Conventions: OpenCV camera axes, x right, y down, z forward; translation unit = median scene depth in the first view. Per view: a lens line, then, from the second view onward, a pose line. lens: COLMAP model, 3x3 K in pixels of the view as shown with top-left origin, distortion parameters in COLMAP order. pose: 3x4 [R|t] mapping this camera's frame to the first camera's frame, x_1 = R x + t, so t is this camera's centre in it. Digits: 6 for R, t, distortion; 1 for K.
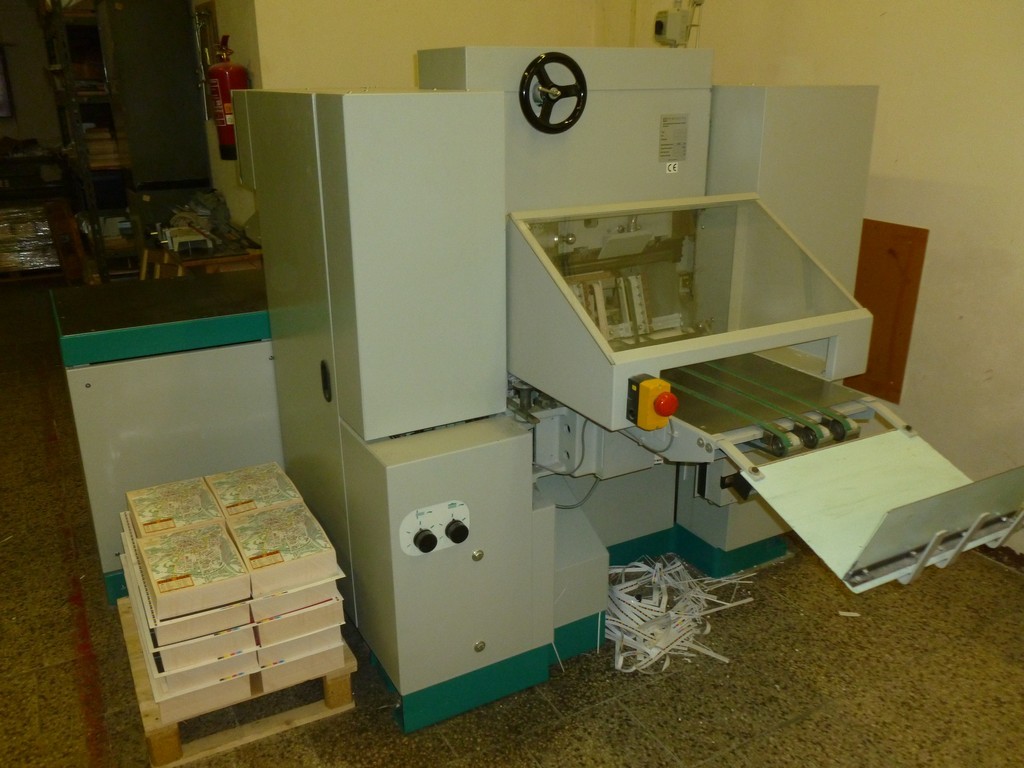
lens RADIAL K [[878.3, 0, 514.6], [0, 878.3, 383.6], [0, 0, 1]] dist [-0.018440, -0.013312]
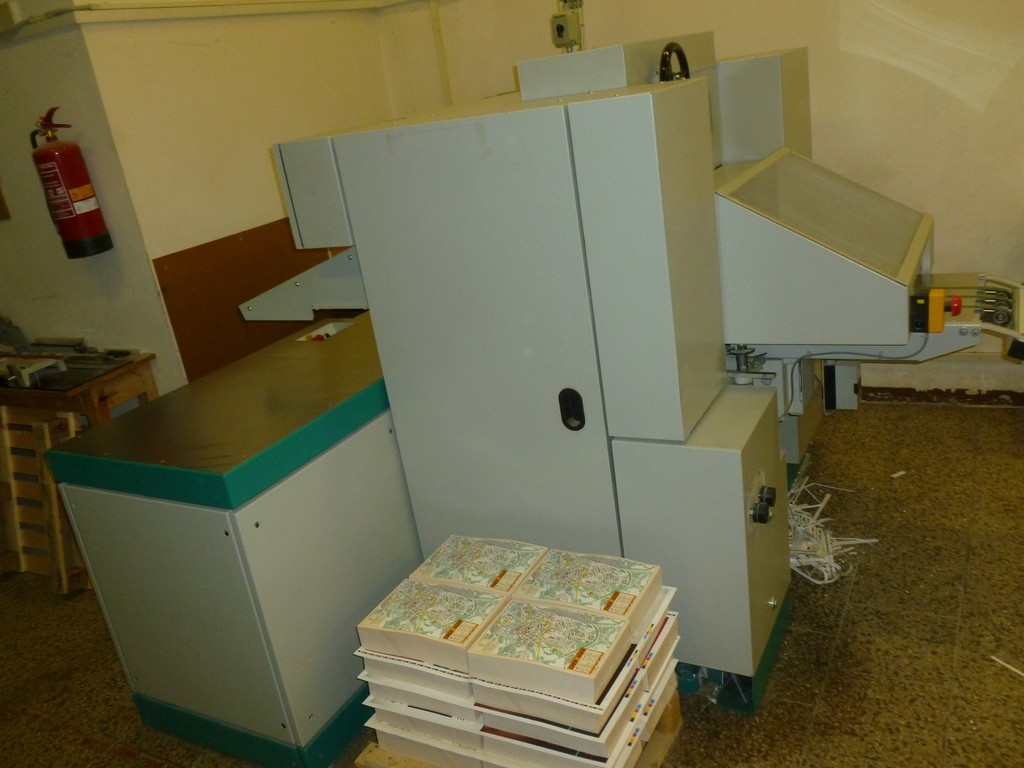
lens RADIAL K [[878.3, 0, 514.6], [0, 878.3, 383.6], [0, 0, 1]] dist [-0.018440, -0.013312]
pose [[0.831317, -0.298345, 0.468938, -0.637506], [0.316301, 0.947719, 0.042225, -0.080231], [-0.457019, 0.113224, 0.882221, 0.175849]]
